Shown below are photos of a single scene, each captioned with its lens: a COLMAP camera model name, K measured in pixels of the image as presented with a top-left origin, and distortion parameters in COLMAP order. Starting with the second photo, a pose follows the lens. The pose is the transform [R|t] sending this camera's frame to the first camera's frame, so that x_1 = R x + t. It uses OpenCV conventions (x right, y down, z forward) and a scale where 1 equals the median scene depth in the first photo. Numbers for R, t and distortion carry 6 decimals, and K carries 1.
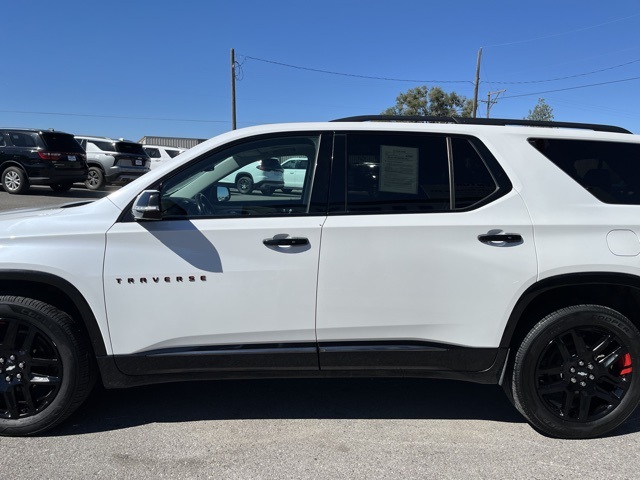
lens RADIAL K [[483.9, 0, 313.3], [0, 483.9, 237.2], [0, 0, 1]] dist [0.070323, -0.098044]
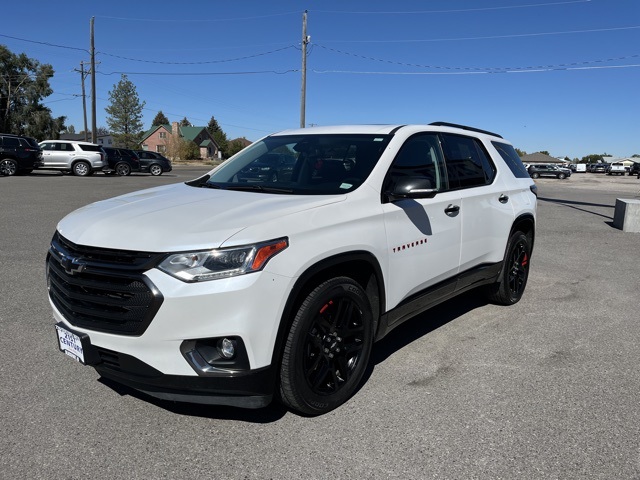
lens RADIAL K [[483.9, 0, 325.4], [0, 483.9, 235.3], [0, 0, 1]] dist [0.070323, -0.098044]
pose [[0.669334, -0.112630, 0.734375, -1.299486], [0.077736, 0.993634, 0.081541, -0.057791], [-0.738884, 0.002509, 0.673828, 0.269517]]
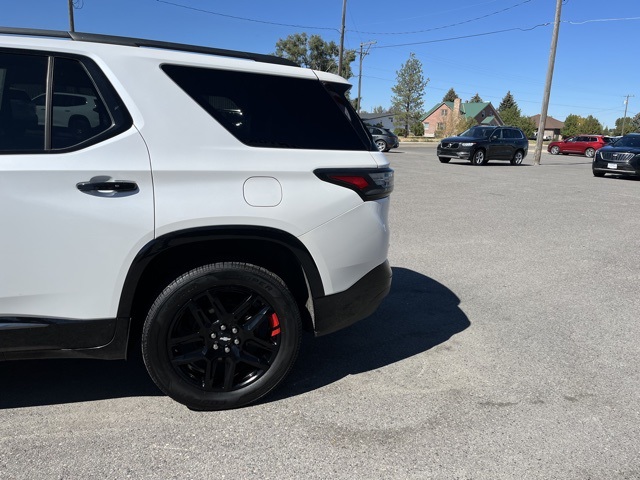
lens RADIAL K [[483.9, 0, 311.2], [0, 483.9, 237.7], [0, 0, 1]] dist [0.070323, -0.098044]
pose [[0.974727, -0.028909, 0.221520, 0.508894], [0.006332, 0.994768, 0.101960, 0.005661], [-0.223308, -0.097981, 0.969811, 0.121975]]
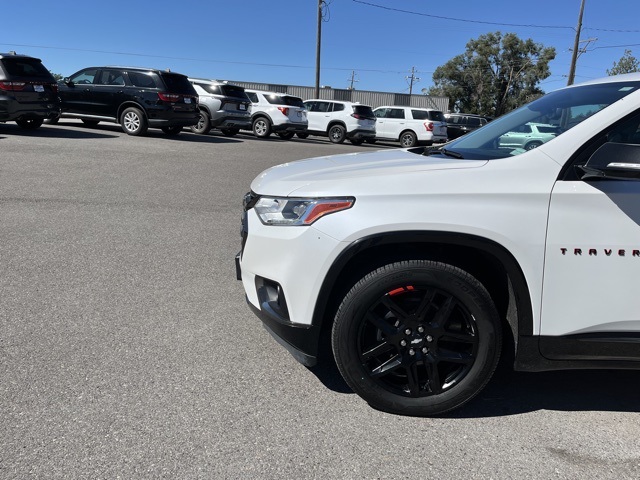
lens RADIAL K [[488.7, 0, 310.4], [0, 488.7, 234.7], [0, 0, 1]] dist [0.034208, -0.064945]
pose [[0.993865, 0.054567, -0.096202, -0.685763], [-0.045202, 0.994260, 0.096974, -0.000267], [0.100942, -0.092030, 0.990627, 0.114084]]
